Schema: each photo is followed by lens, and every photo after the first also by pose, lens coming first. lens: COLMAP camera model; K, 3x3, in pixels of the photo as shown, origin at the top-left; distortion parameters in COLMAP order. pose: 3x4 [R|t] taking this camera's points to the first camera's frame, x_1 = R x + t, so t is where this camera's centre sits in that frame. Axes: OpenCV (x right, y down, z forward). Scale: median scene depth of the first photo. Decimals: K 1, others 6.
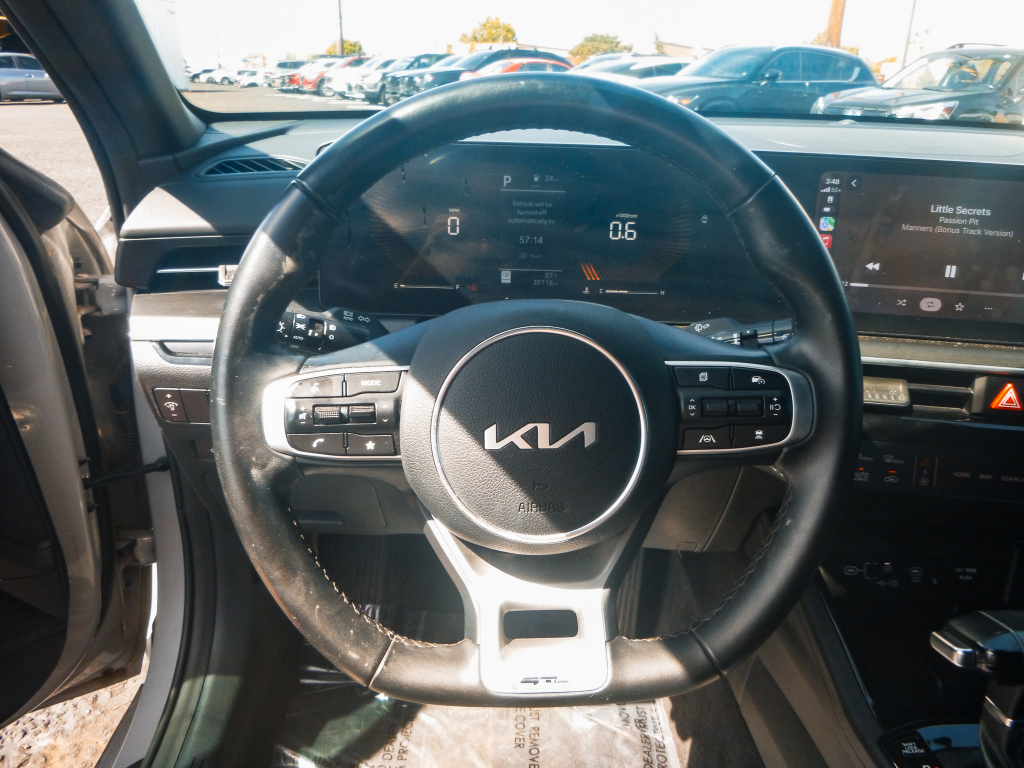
lens RADIAL K [[756.4, 0, 510.6], [0, 756.4, 379.1], [0, 0, 1]] dist [-0.034018, -0.000552]
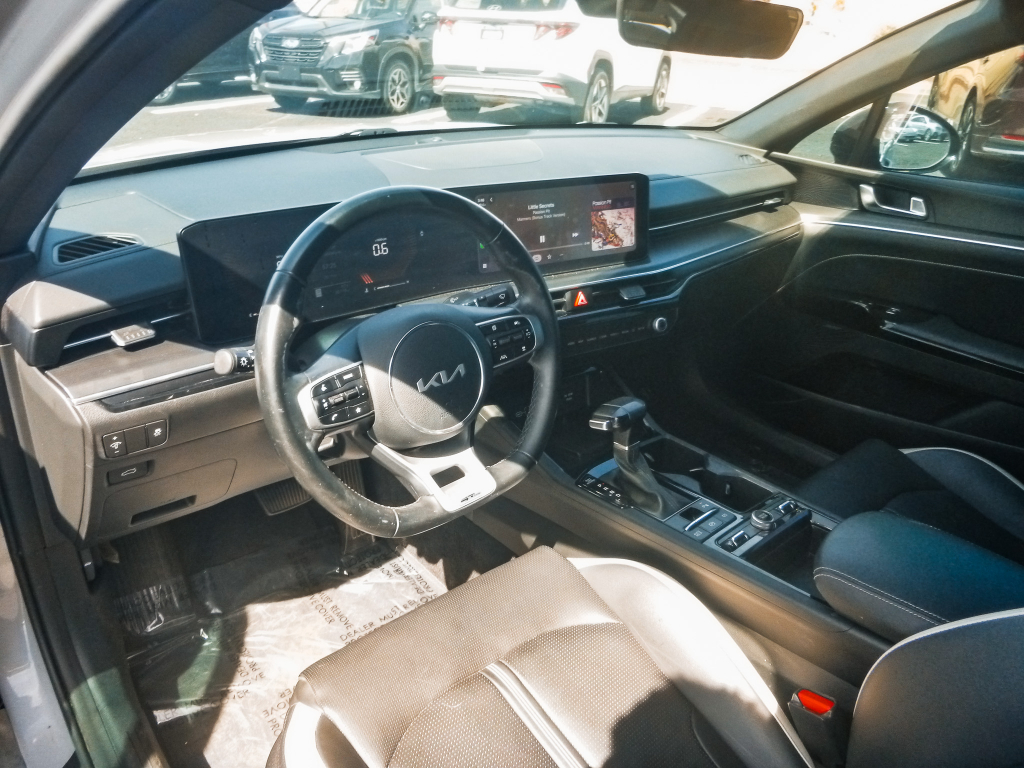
lens RADIAL K [[756.4, 0, 510.6], [0, 756.4, 379.1], [0, 0, 1]] dist [-0.034018, -0.000552]
pose [[0.767273, -0.278159, 0.577858, -0.654787], [0.220838, 0.960533, 0.169137, -0.145272], [-0.602099, -0.002161, 0.798419, -0.453198]]
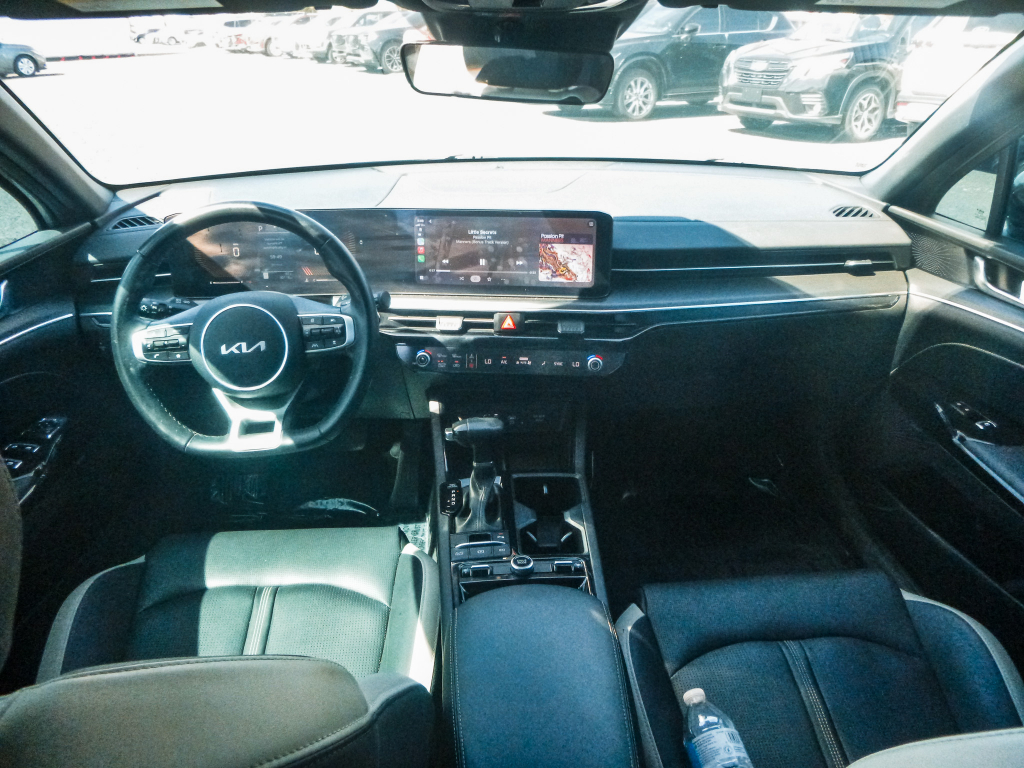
lens RADIAL K [[747.8, 0, 512.0], [0, 747.8, 384.0], [0, 0, 1]] dist [-0.036785, -0.003036]
pose [[0.997884, -0.054330, 0.035724, 0.580853], [0.051633, 0.996029, 0.072526, 0.042846], [-0.039522, -0.070528, 0.996727, -1.051719]]
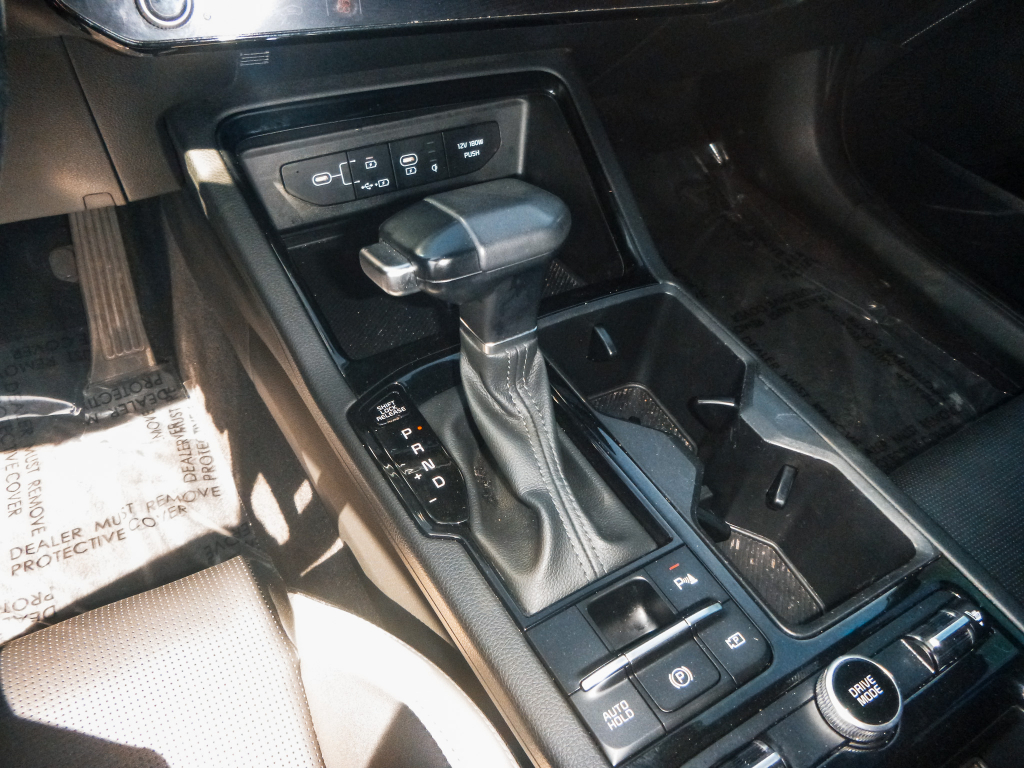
lens RADIAL K [[756.4, 0, 510.6], [0, 756.4, 379.1], [0, 0, 1]] dist [-0.034018, -0.000552]
pose [[0.867923, -0.329288, 0.371859, 0.340899], [0.127984, 0.871642, 0.473139, 0.129413], [-0.479927, -0.363056, 0.798662, 0.338278]]
